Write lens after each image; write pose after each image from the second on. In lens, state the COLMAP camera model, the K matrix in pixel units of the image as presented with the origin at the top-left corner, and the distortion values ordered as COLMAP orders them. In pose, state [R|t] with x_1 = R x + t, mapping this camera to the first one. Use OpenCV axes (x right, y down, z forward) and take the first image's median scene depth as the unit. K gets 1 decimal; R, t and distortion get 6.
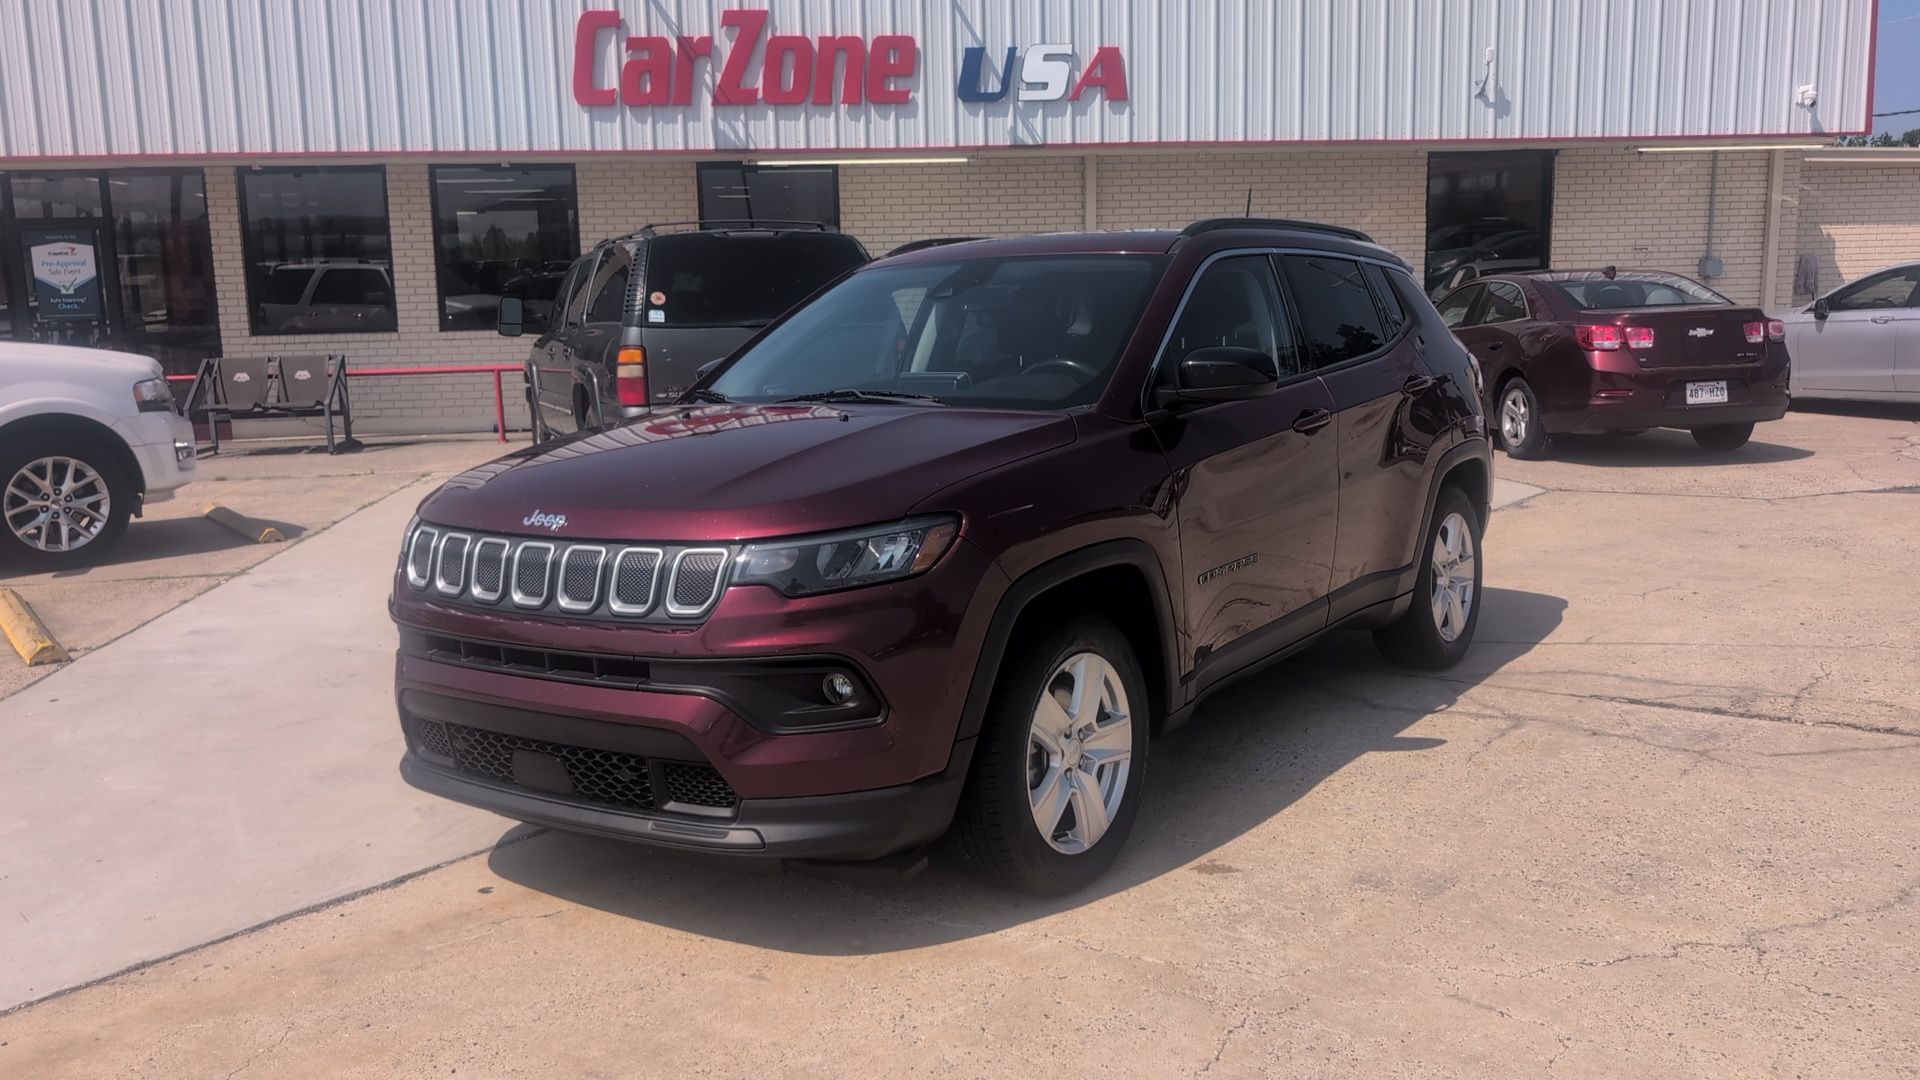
lens RADIAL K [[1619.5, 0, 970.0], [0, 1619.5, 536.0], [0, 0, 1]] dist [0.010894, -0.004112]
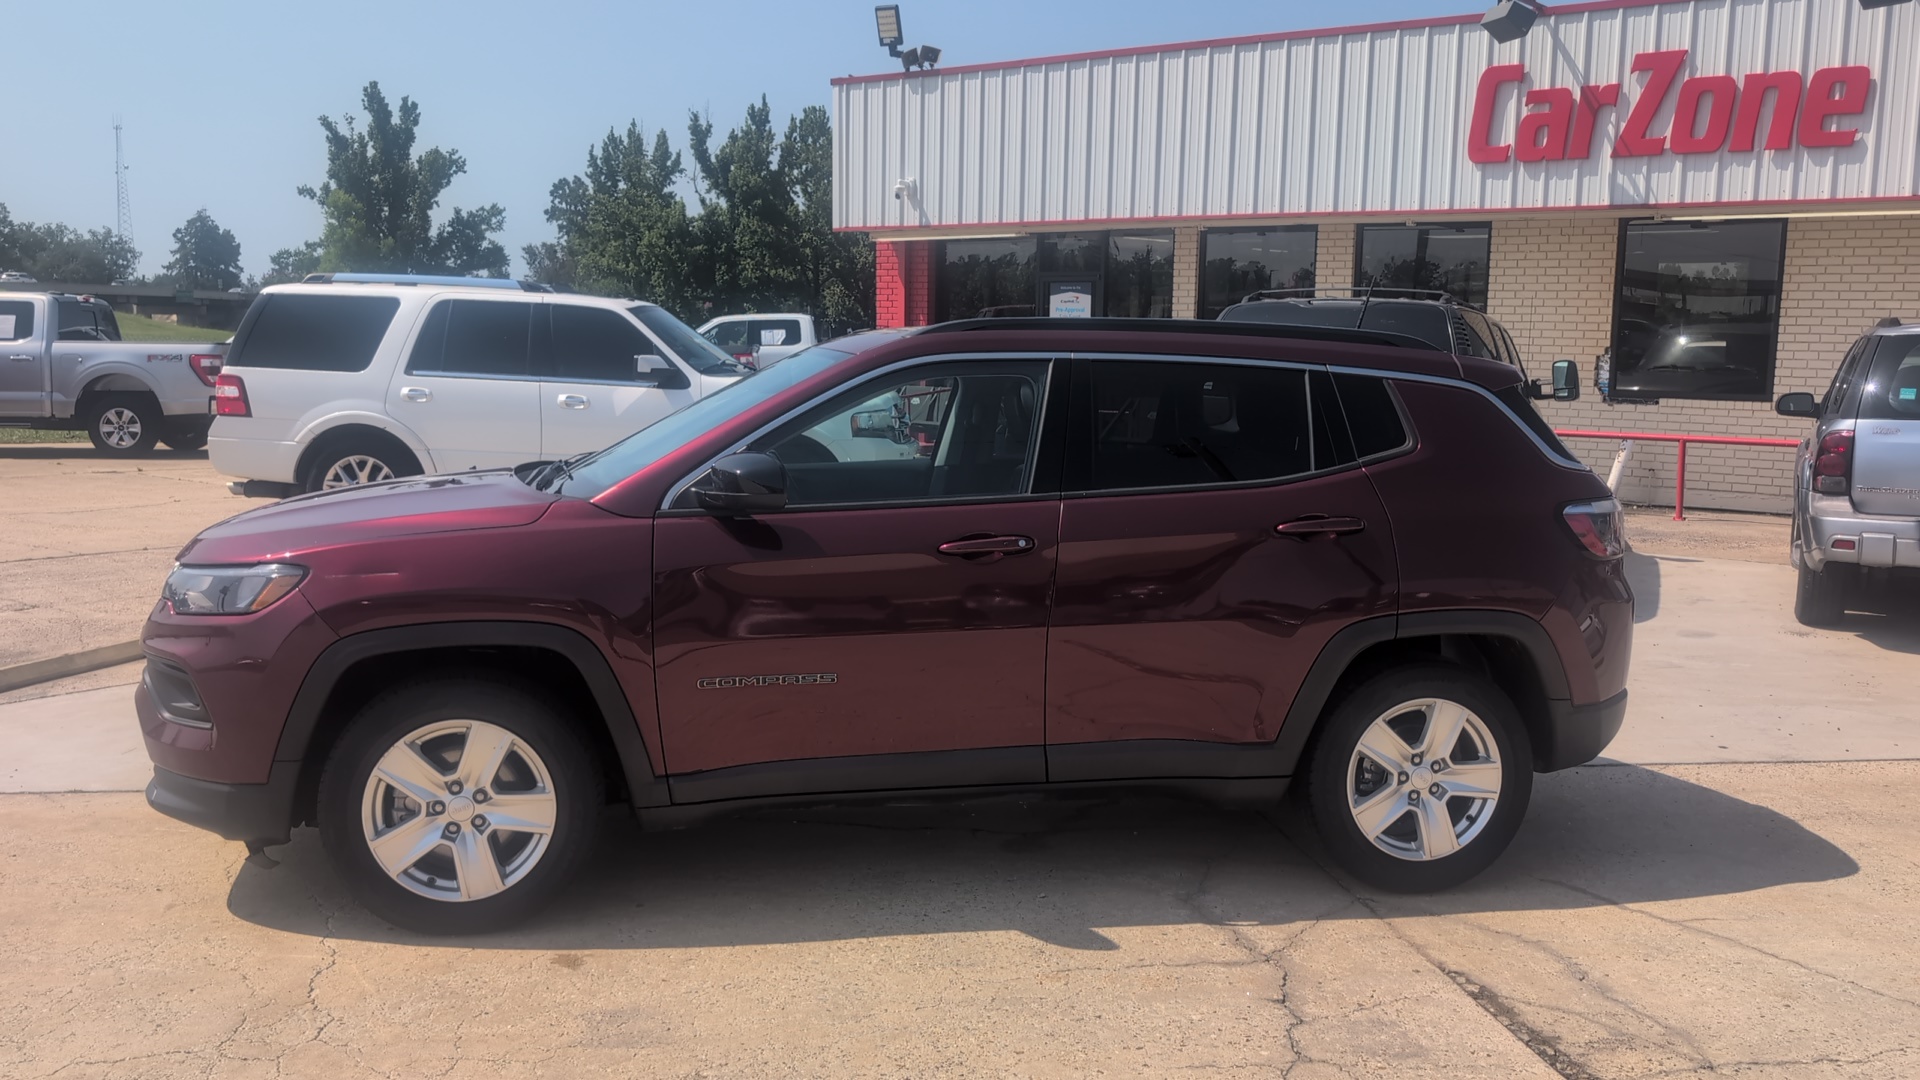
lens RADIAL K [[1619.5, 0, 970.0], [0, 1619.5, 536.0], [0, 0, 1]] dist [0.010894, -0.004112]
pose [[0.713028, 0.125269, -0.689854, 0.243084], [-0.143256, 0.989182, 0.031554, -0.030686], [0.686344, 0.076327, 0.723261, 0.101872]]
